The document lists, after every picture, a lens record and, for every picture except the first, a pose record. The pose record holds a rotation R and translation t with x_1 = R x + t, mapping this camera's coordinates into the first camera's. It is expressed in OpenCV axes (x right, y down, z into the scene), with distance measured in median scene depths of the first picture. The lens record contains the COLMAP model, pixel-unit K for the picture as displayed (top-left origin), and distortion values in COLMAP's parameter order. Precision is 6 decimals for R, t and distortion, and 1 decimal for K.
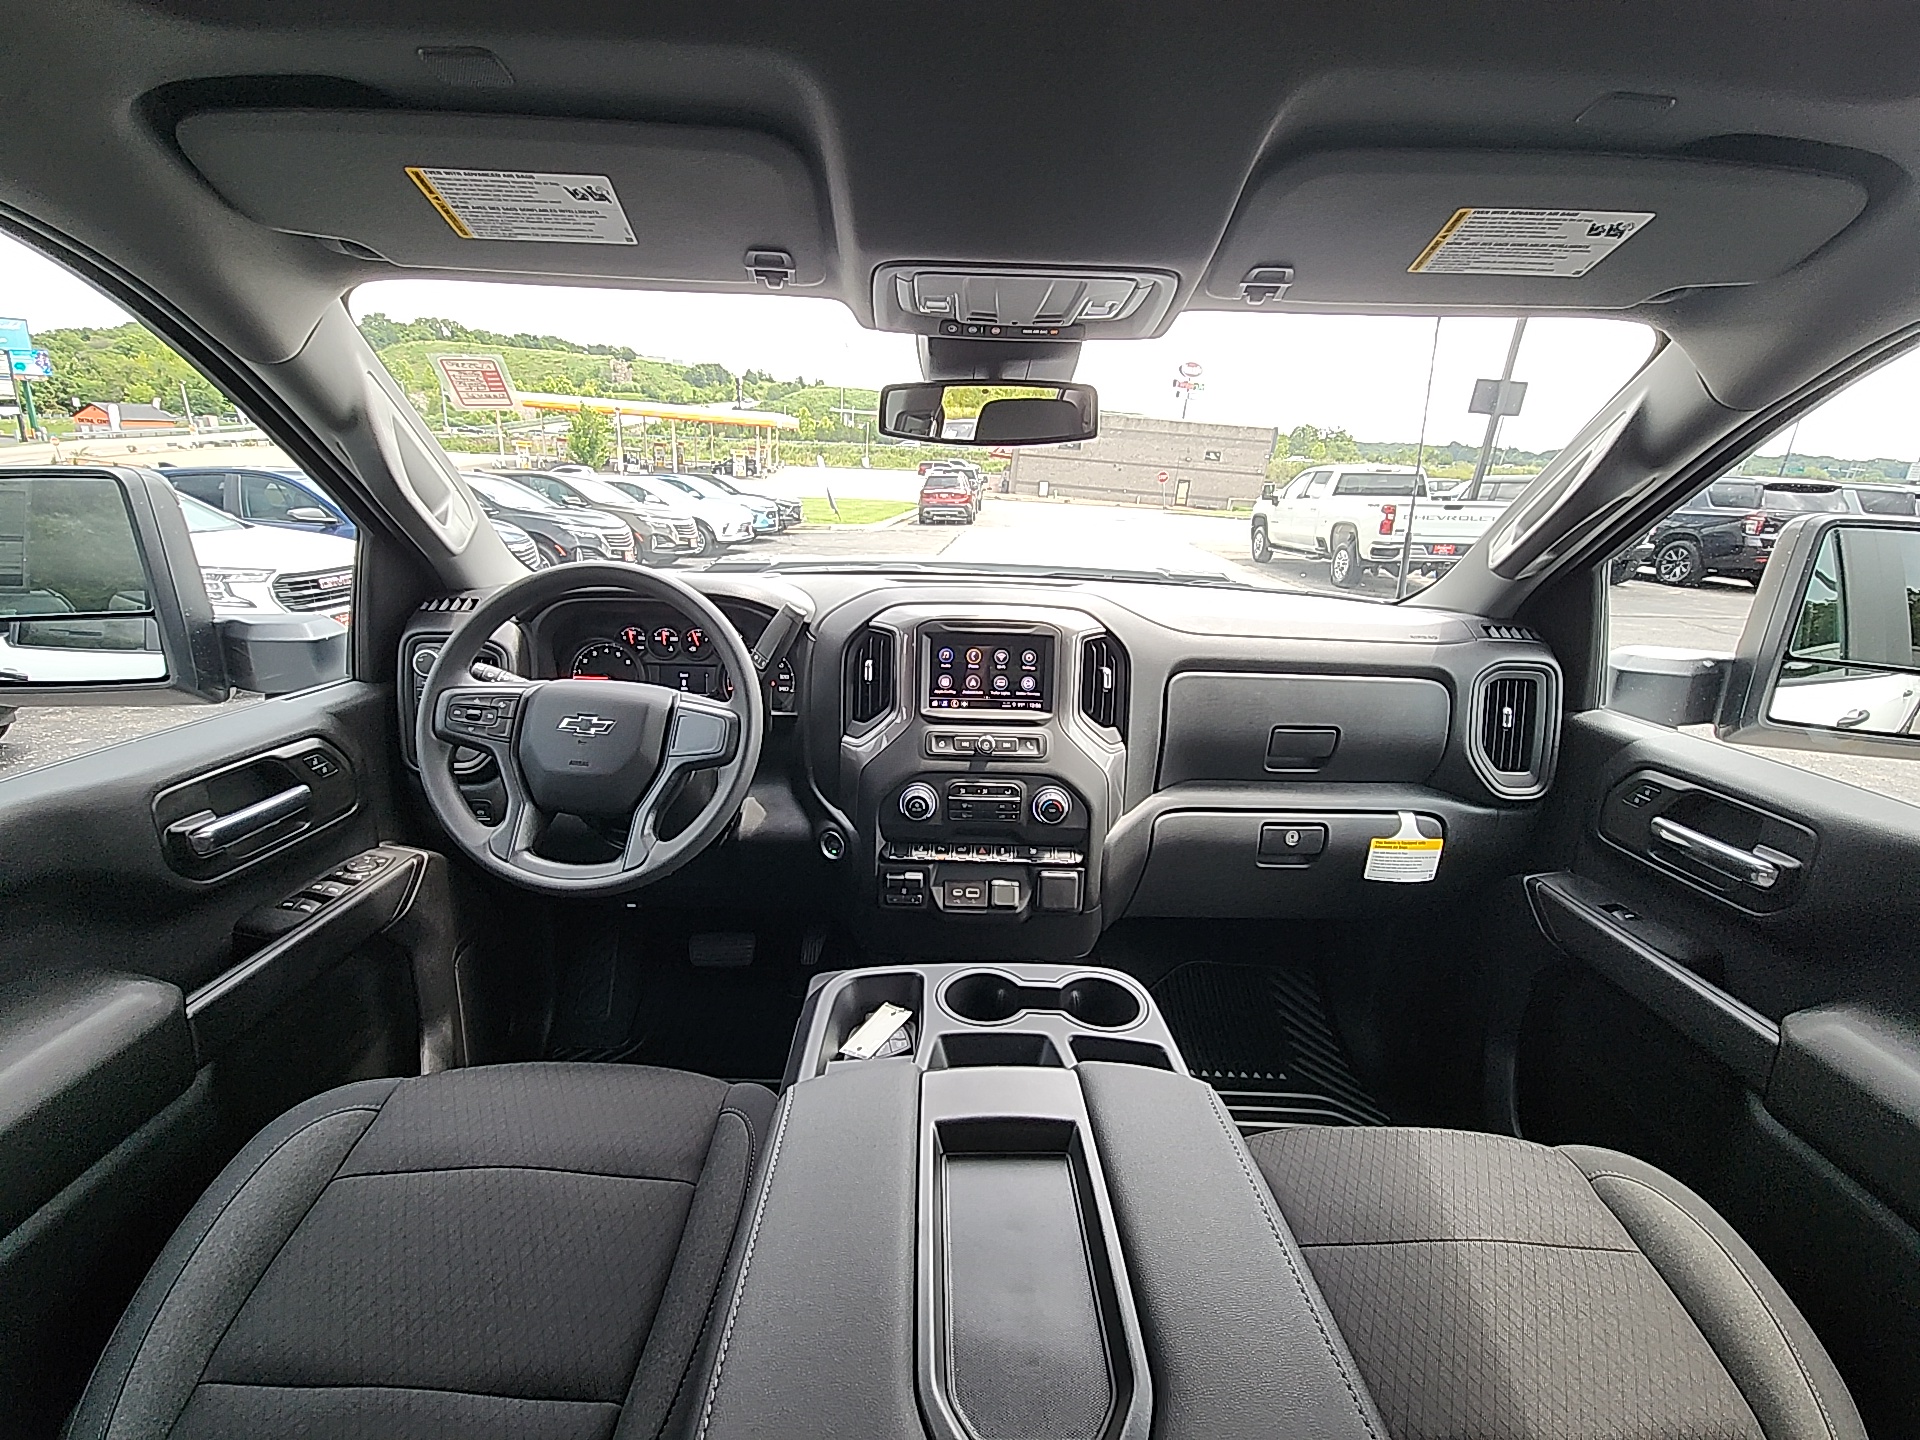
lens RADIAL K [[776.9, 0, 956.1], [0, 776.9, 697.1], [0, 0, 1]] dist [0.005308, -0.006360]
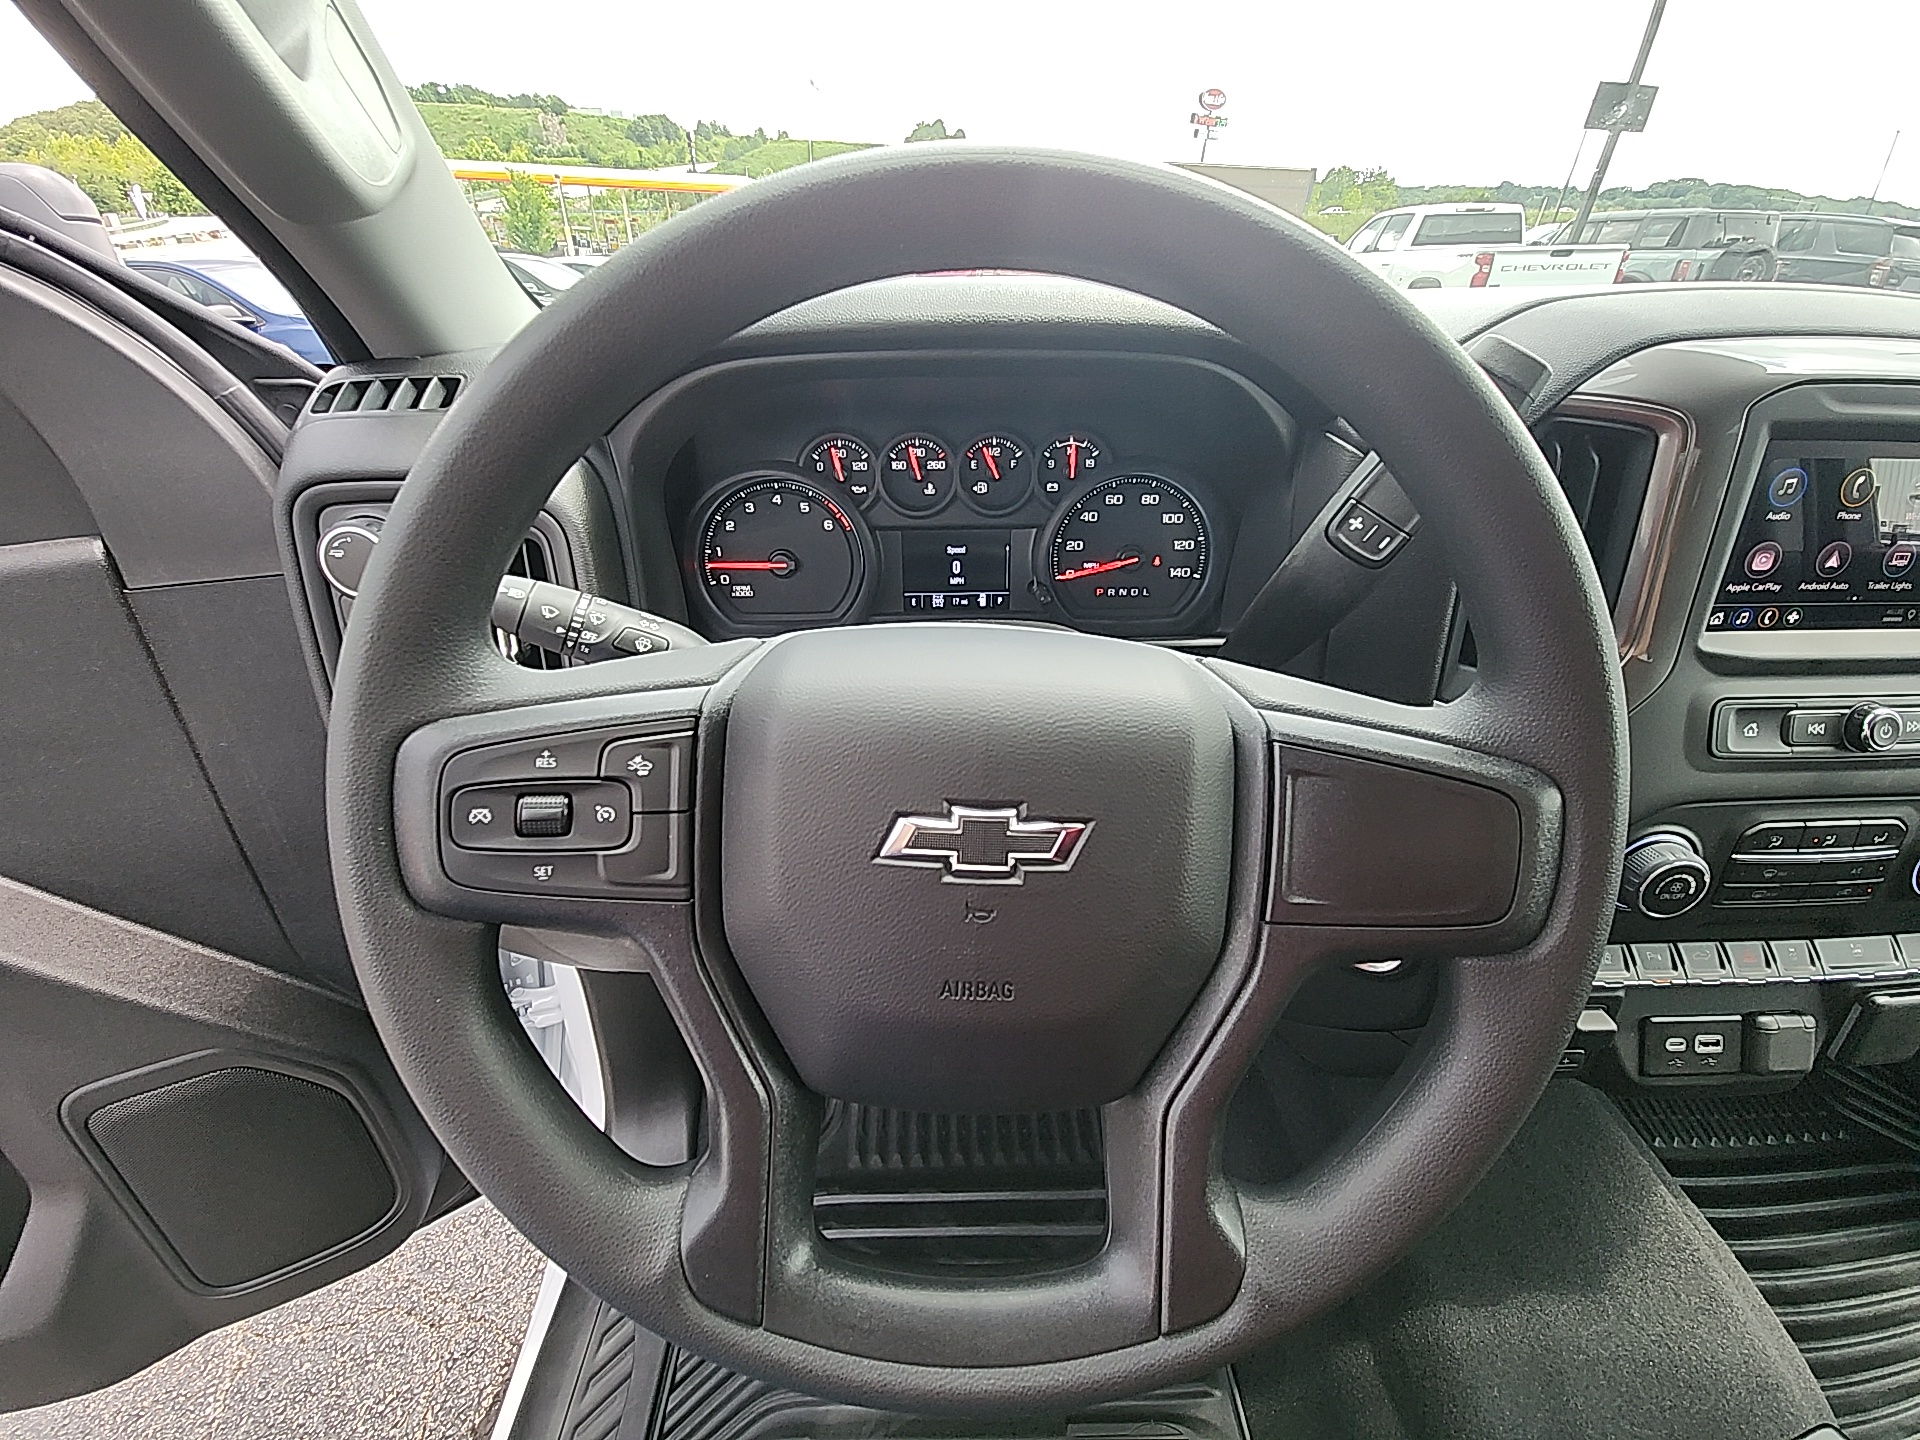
lens RADIAL K [[776.9, 0, 952.1], [0, 776.9, 700.4], [0, 0, 1]] dist [0.005308, -0.006360]
pose [[0.999249, -0.037833, -0.008413, -0.395457], [0.038740, 0.968474, 0.246086, -0.060505], [-0.001162, -0.246227, 0.969212, 0.623558]]
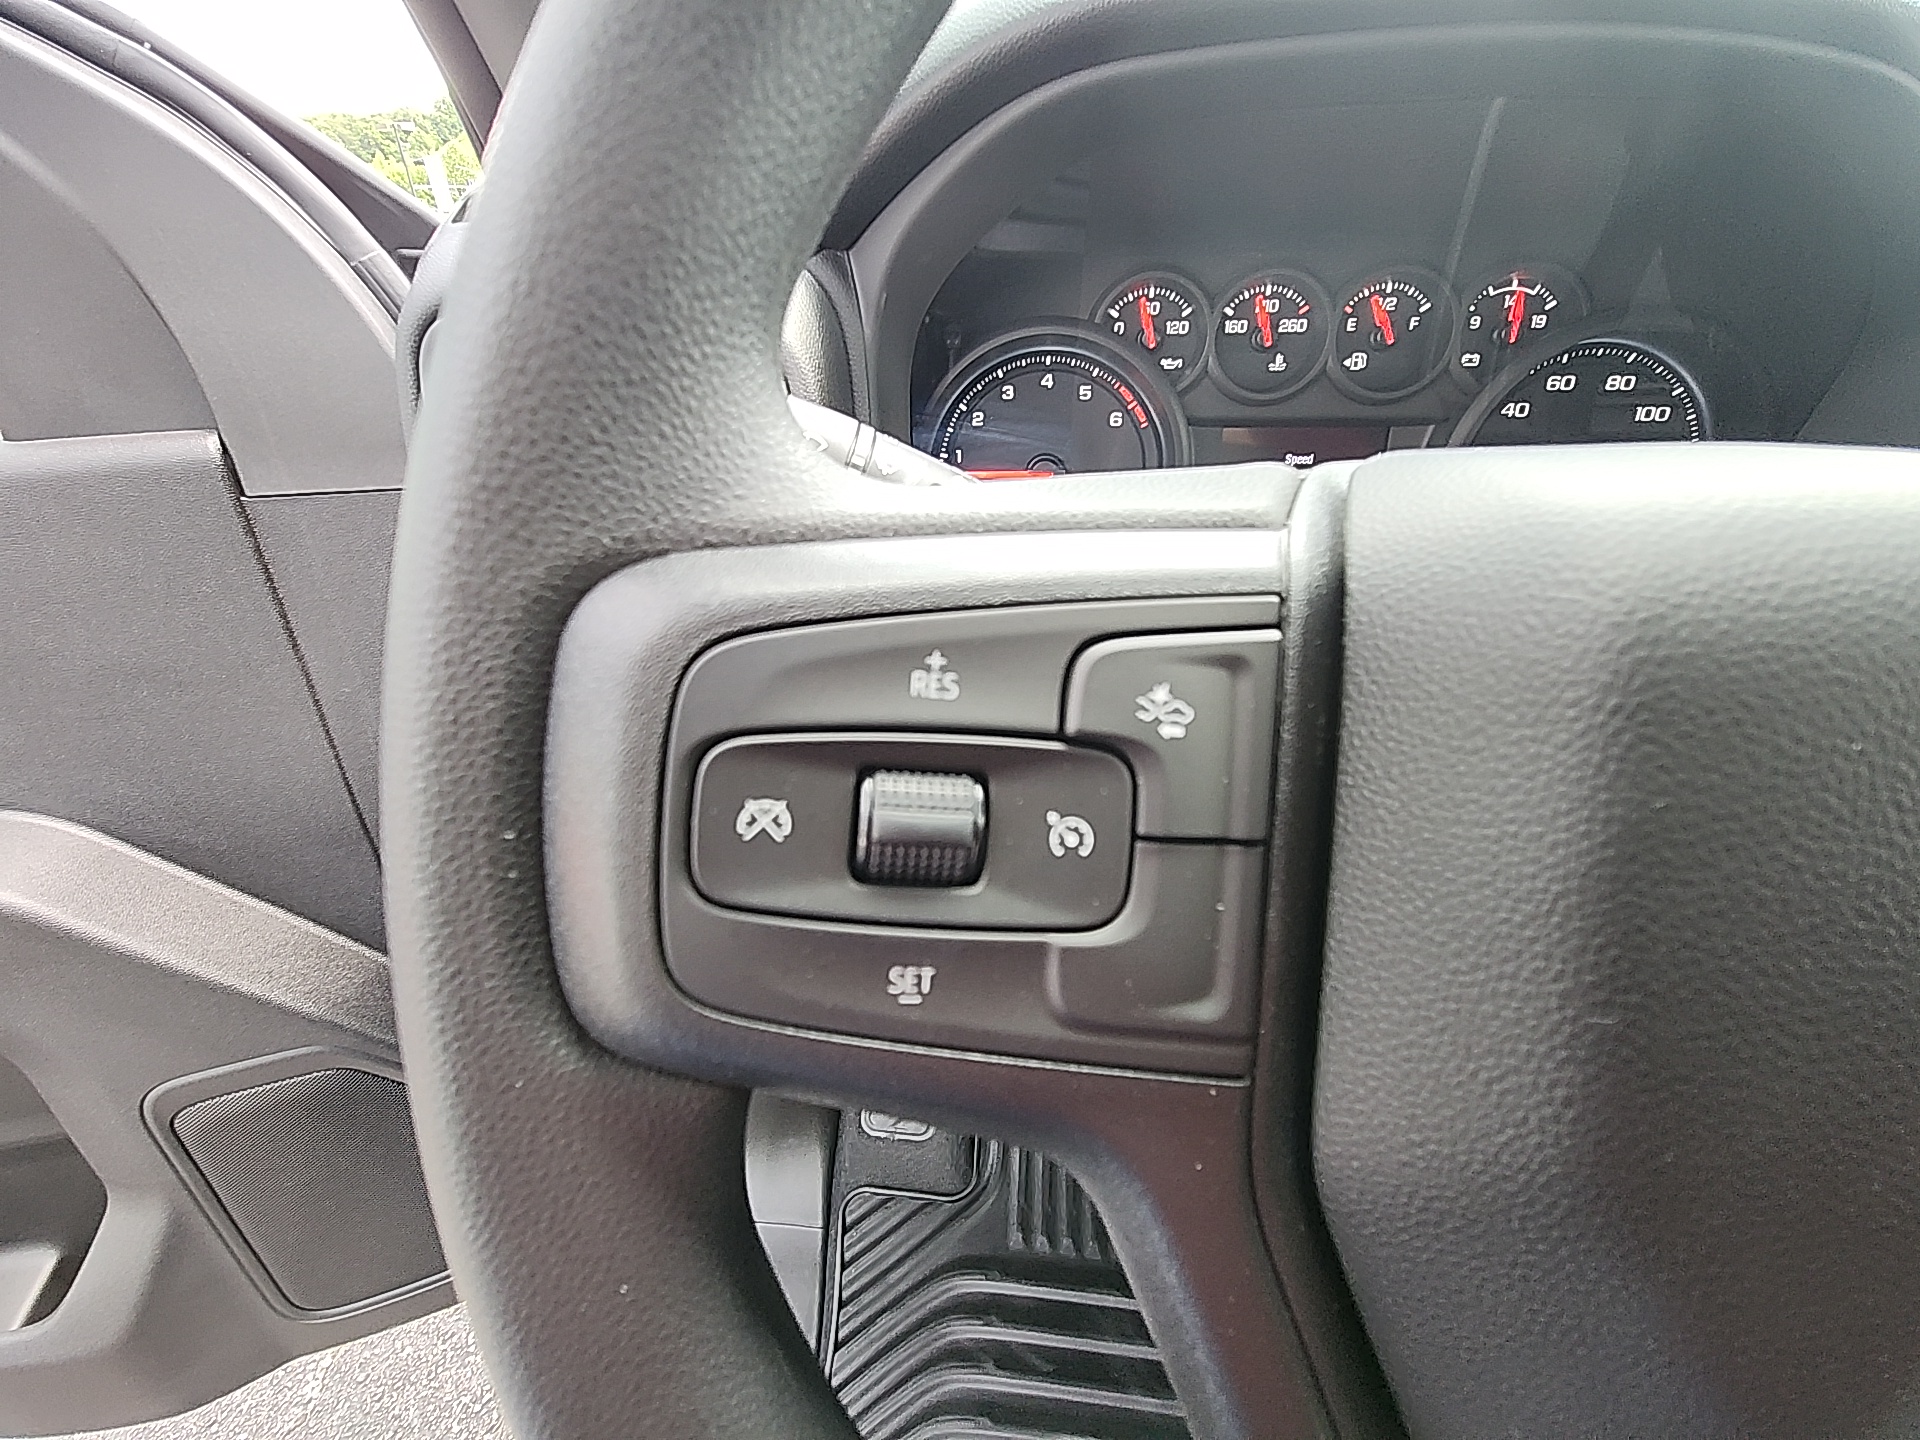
lens RADIAL K [[776.9, 0, 949.6], [0, 776.9, 700.3], [0, 0, 1]] dist [0.005308, -0.006360]
pose [[0.990890, 0.014589, -0.133884, -0.497563], [0.017926, 0.970983, 0.238477, -0.012844], [0.133478, -0.238704, 0.961875, 0.751390]]
